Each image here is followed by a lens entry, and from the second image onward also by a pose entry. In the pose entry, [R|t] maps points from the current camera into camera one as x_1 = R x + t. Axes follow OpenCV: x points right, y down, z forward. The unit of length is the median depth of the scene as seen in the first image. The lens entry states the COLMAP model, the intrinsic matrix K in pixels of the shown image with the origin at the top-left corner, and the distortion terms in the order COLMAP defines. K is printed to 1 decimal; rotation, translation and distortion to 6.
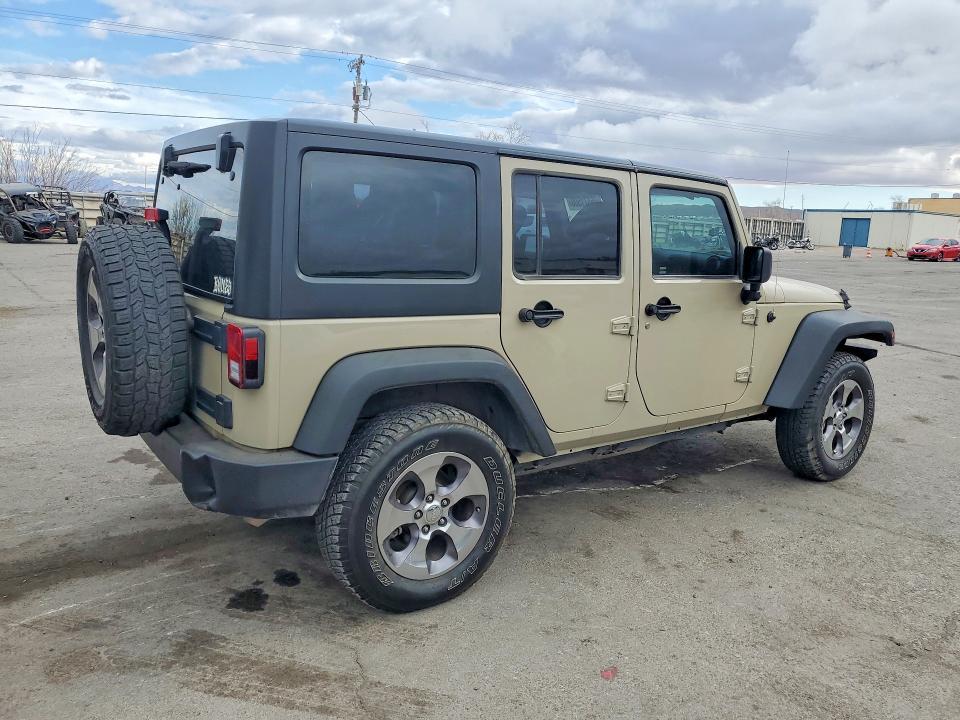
lens RADIAL K [[735.3, 0, 472.6], [0, 735.3, 360.9], [0, 0, 1]] dist [0.037204, -0.006140]
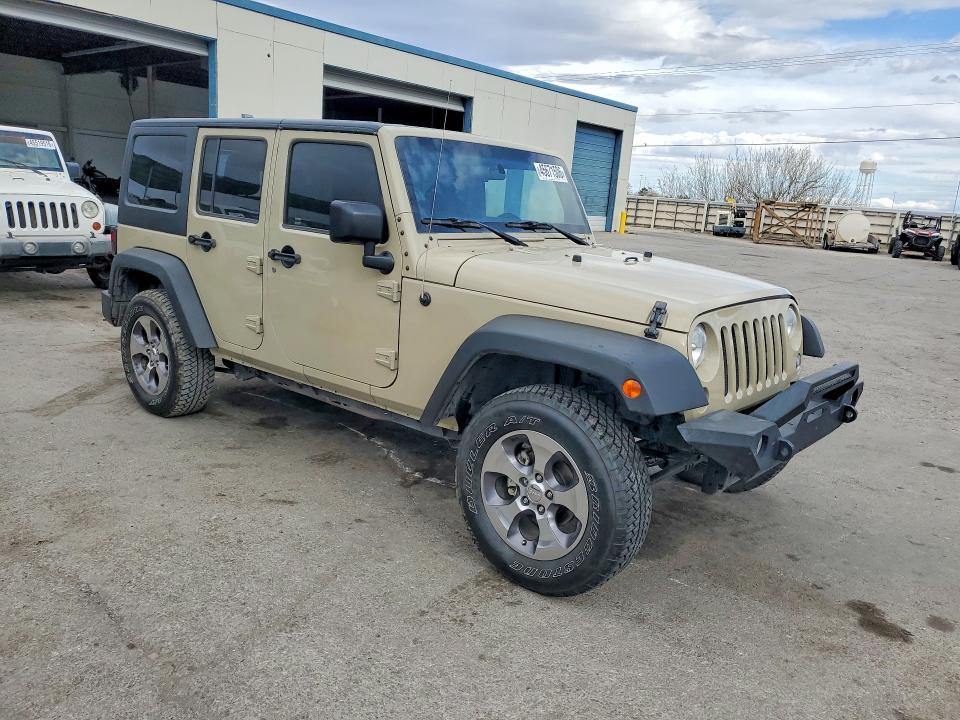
lens RADIAL K [[738.8, 0, 493.3], [0, 738.8, 358.4], [0, 0, 1]] dist [0.125328, -0.136400]
pose [[0.244663, 0.180943, -0.952575, 1.419157], [-0.232367, 0.964746, 0.123573, -0.135208], [0.941353, 0.191113, 0.278083, 1.035628]]
